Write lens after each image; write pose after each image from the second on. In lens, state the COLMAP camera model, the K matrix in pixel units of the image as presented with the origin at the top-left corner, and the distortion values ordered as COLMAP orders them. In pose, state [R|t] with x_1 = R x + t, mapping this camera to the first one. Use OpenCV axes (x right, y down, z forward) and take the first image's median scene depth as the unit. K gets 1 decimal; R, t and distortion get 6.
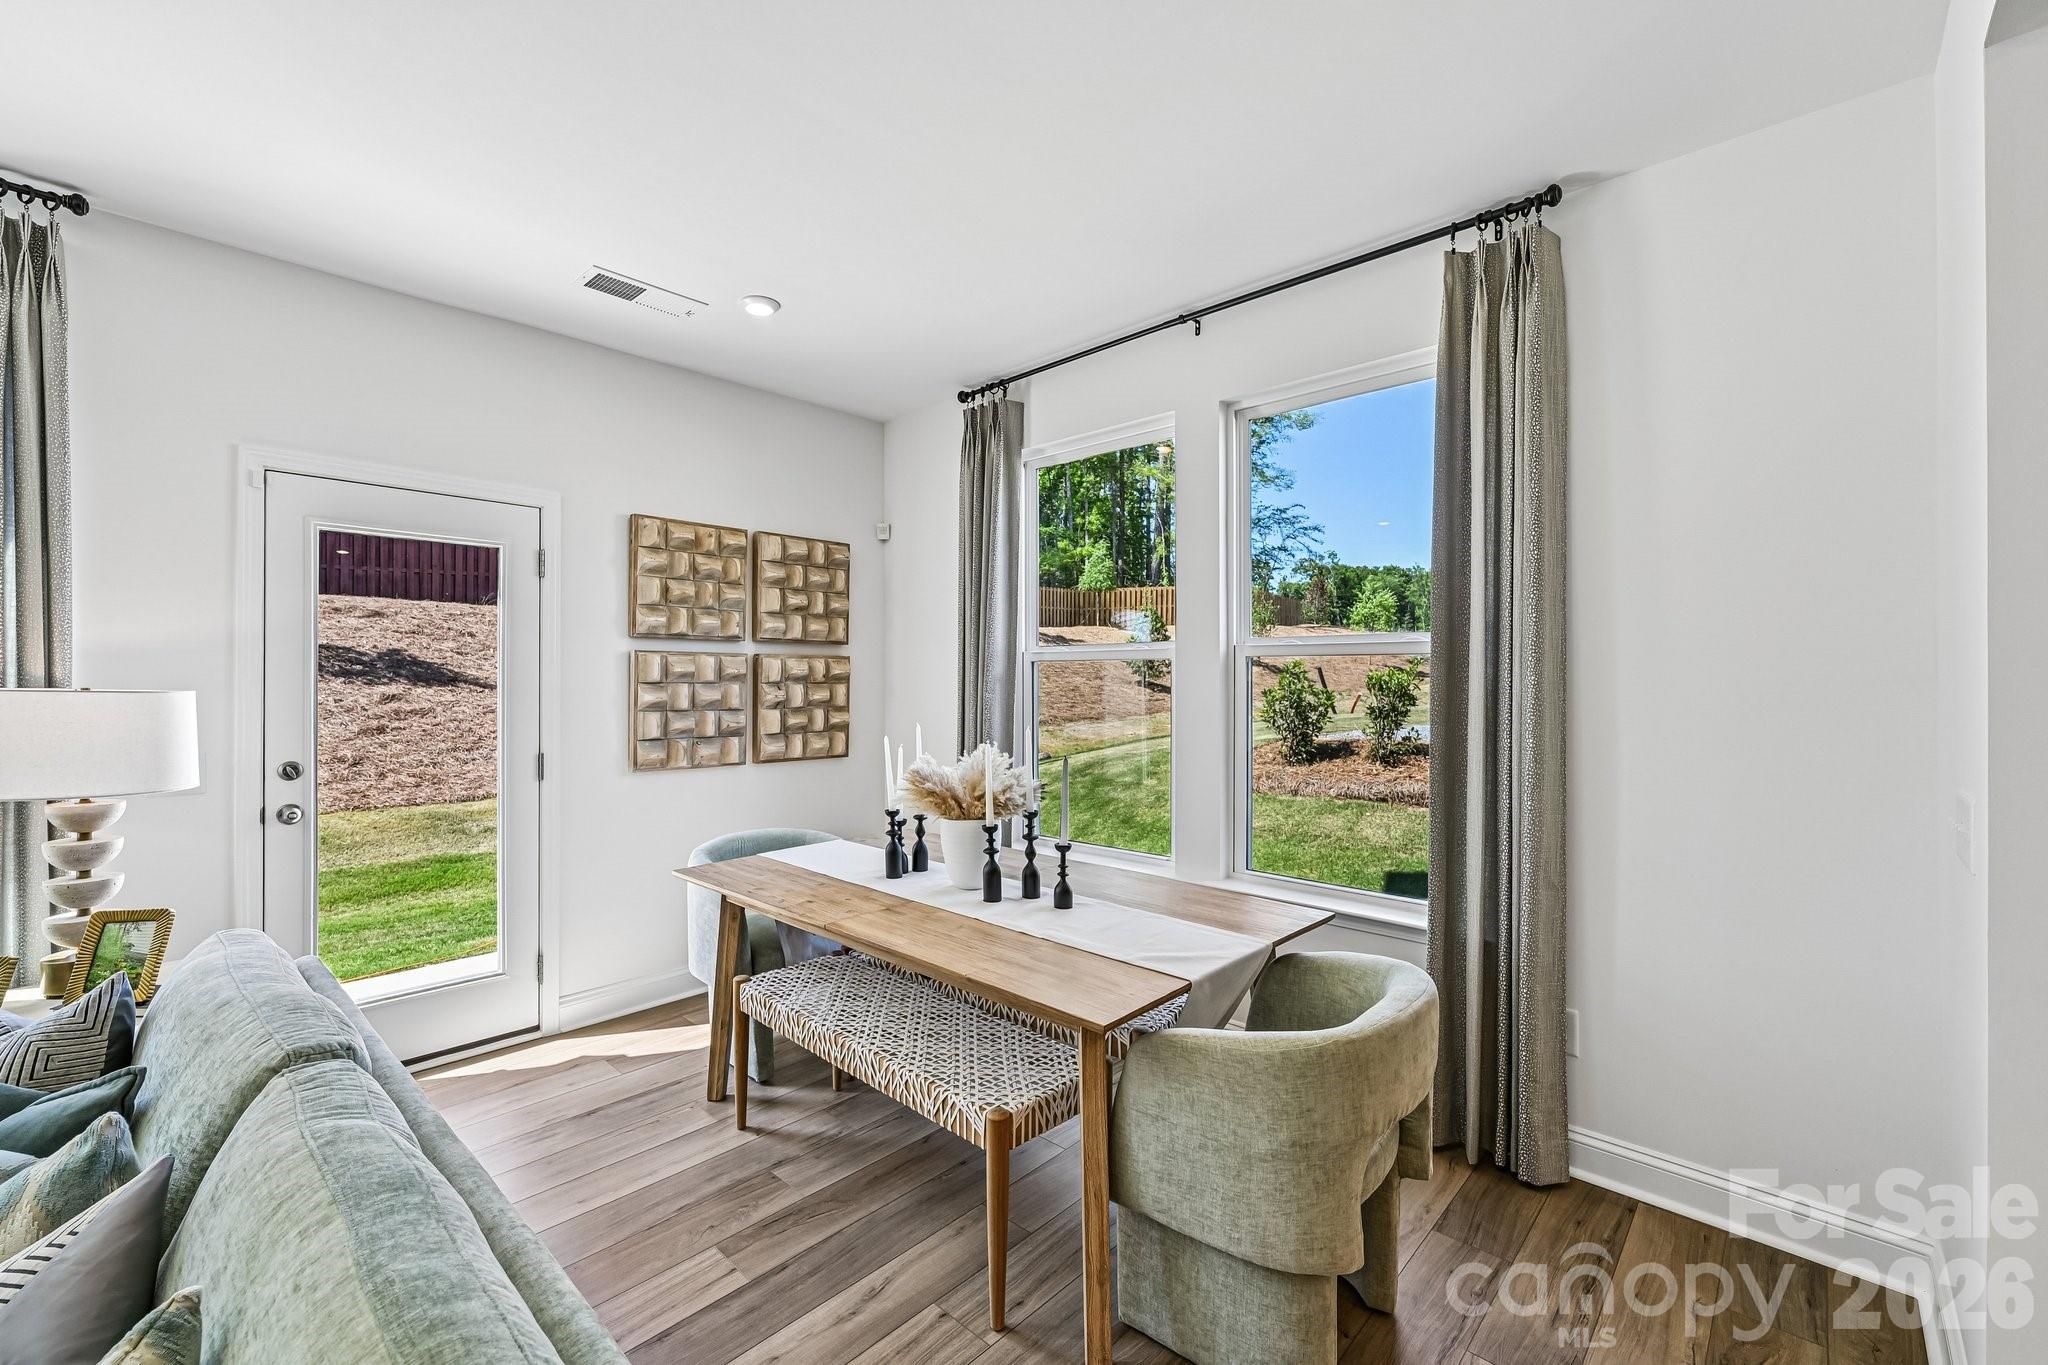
lens RADIAL K [[843.7, 0, 1010.6], [0, 843.7, 682.8], [0, 0, 1]] dist [-0.000062, 0.000049]
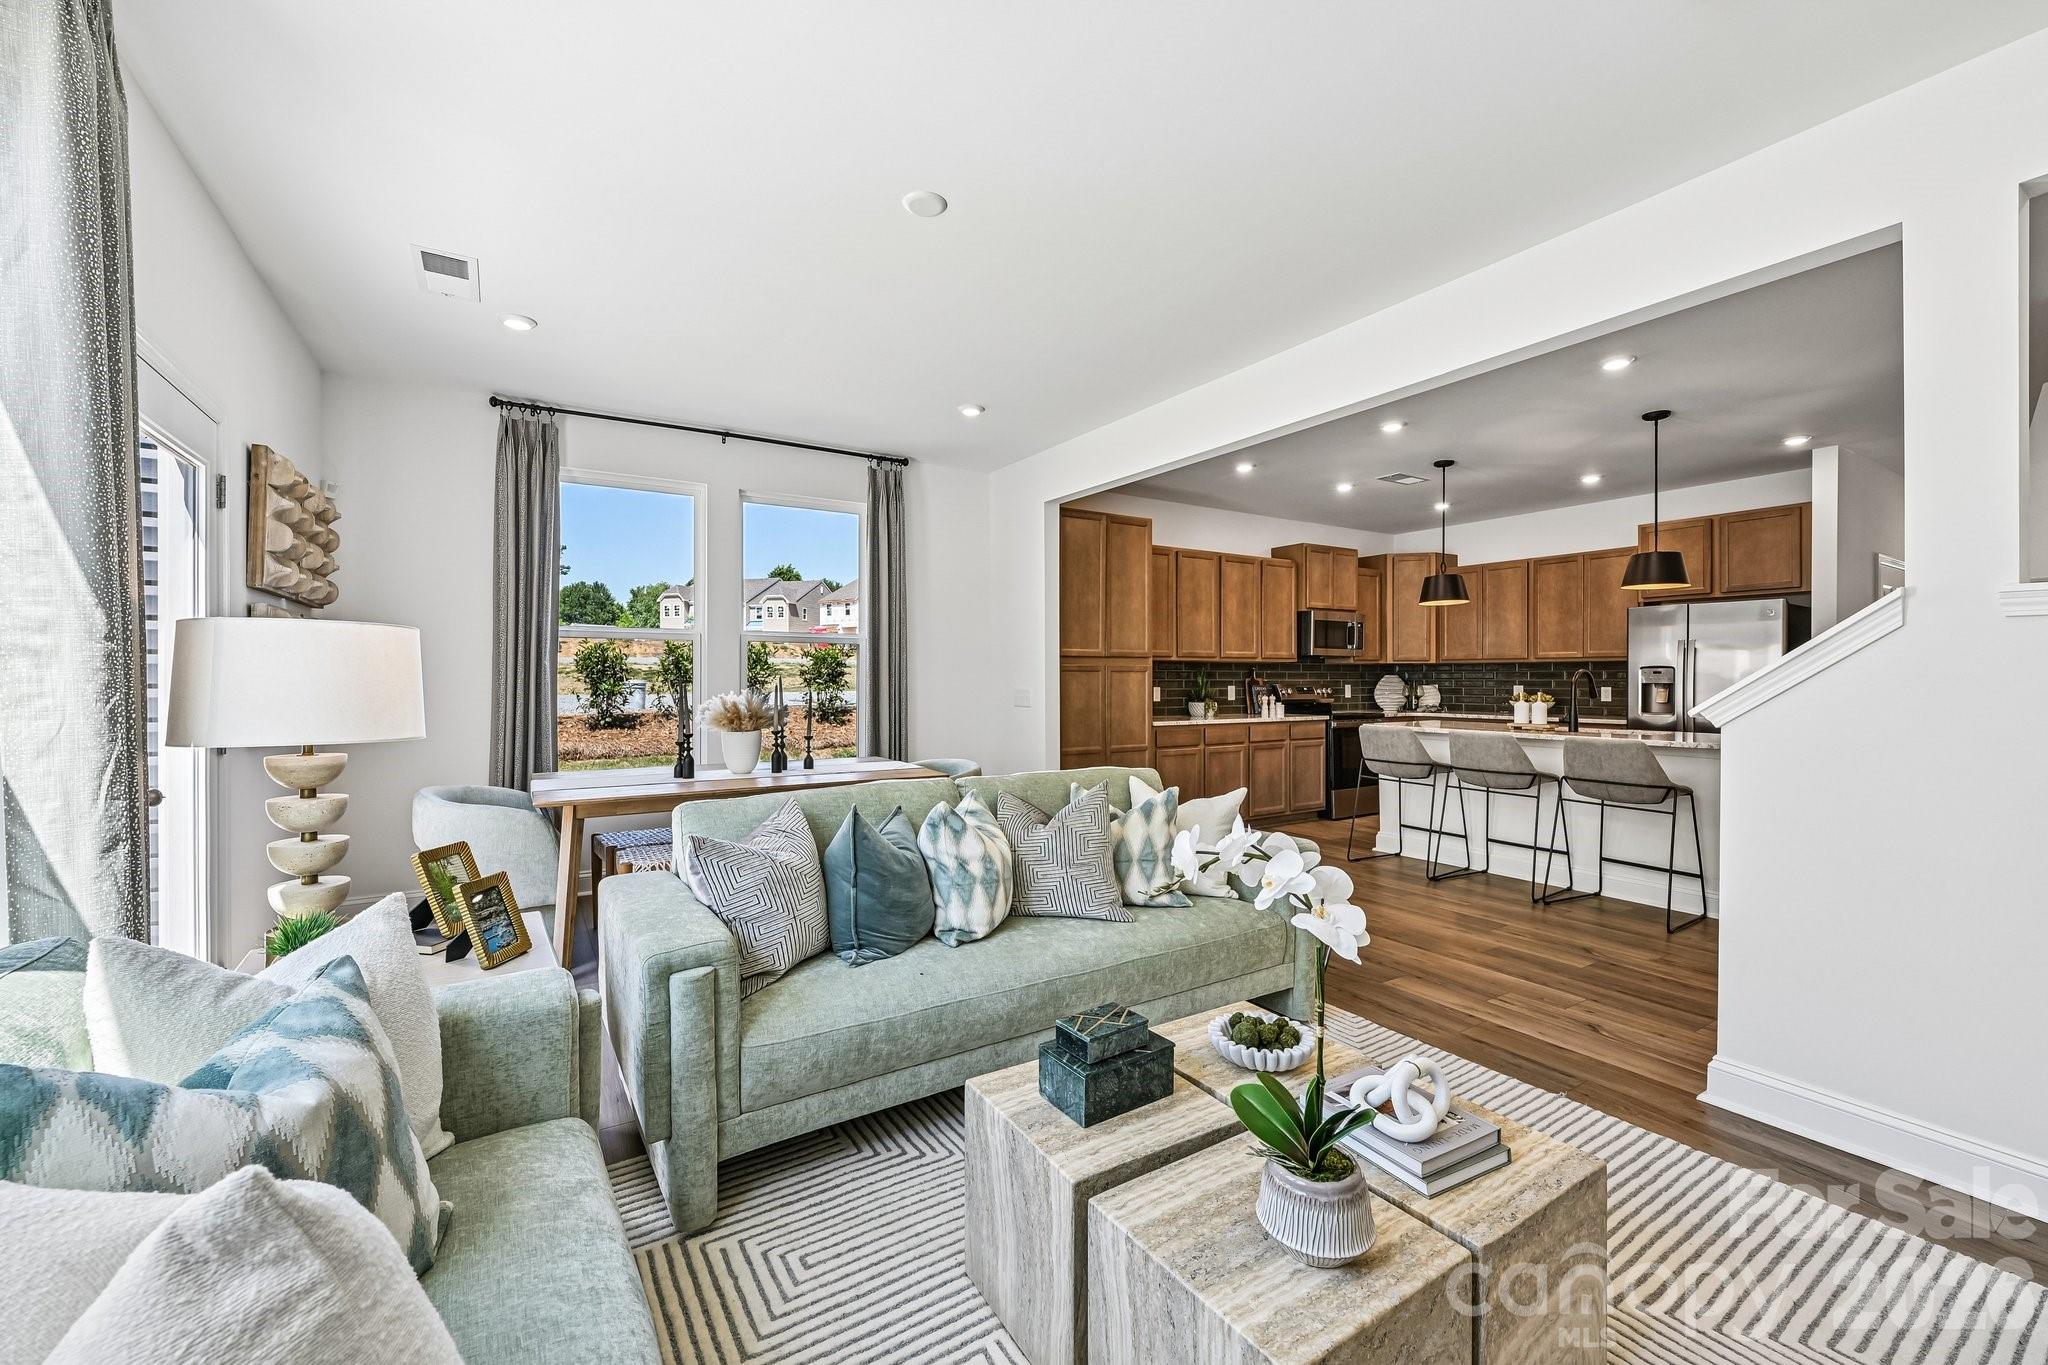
lens RADIAL K [[838.1, 0, 1015.4], [0, 838.1, 681.4], [0, 0, 1]] dist [-0.014277, 0.000104]
pose [[0.247520, -0.005647, 0.968866, -1.052905], [0.002304, 0.999984, 0.005240, 0.037812], [-0.968880, 0.000936, 0.247528, 0.043108]]
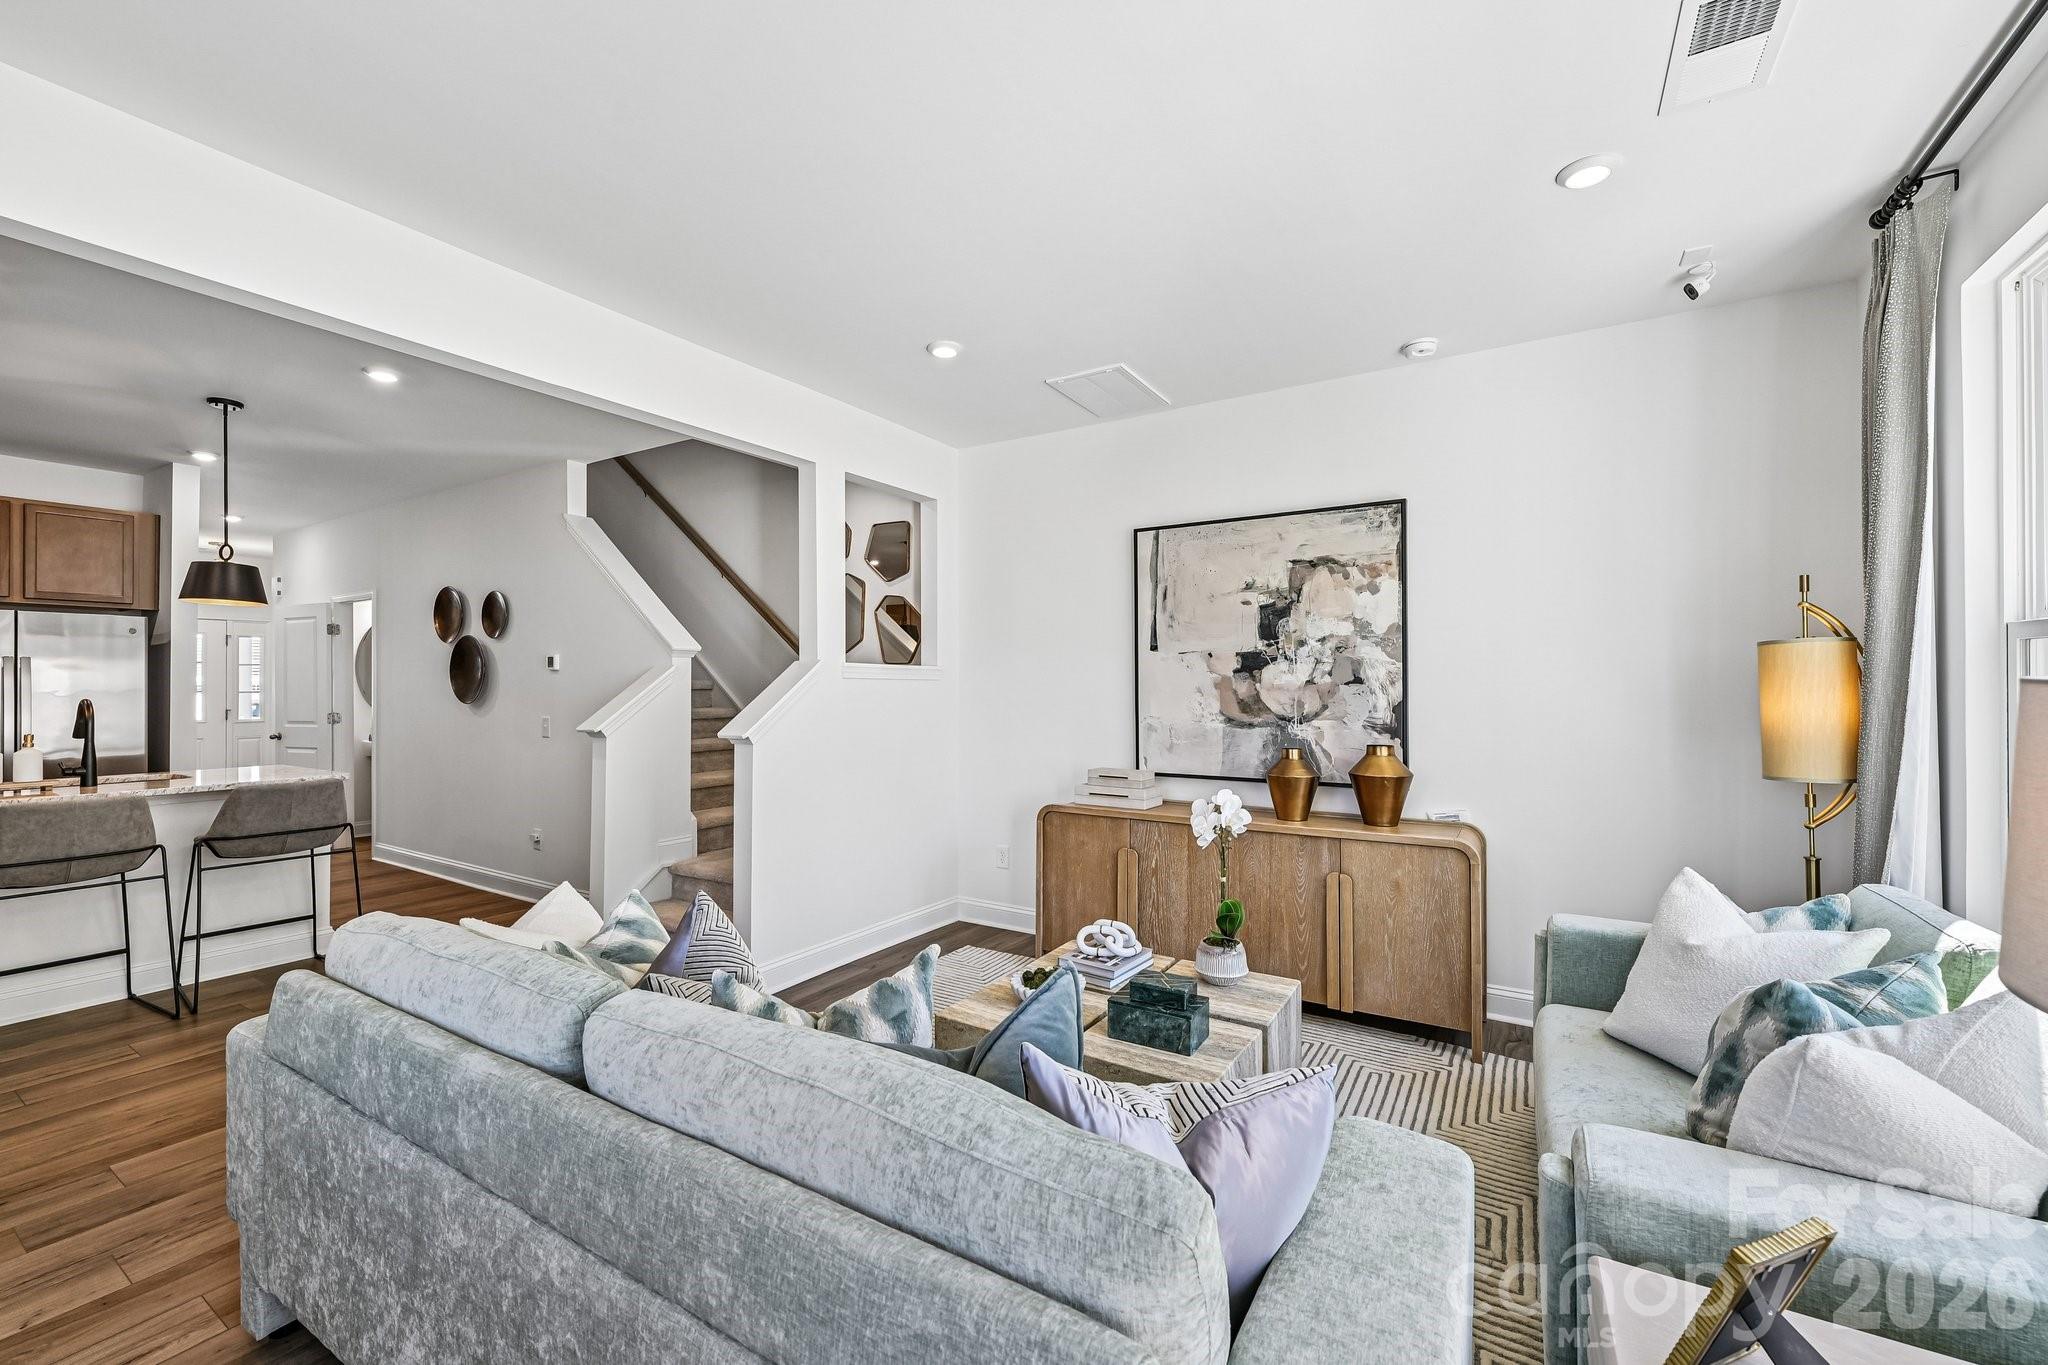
lens RADIAL K [[814.4, 0, 1025.8], [0, 814.4, 677.7], [0, 0, 1]] dist [-0.001944, -0.000209]
pose [[-0.978643, -0.002597, -0.205548, -0.362448], [-0.000856, 0.999963, -0.008557, 0.007848], [0.205563, -0.008198, -0.978610, 0.684471]]
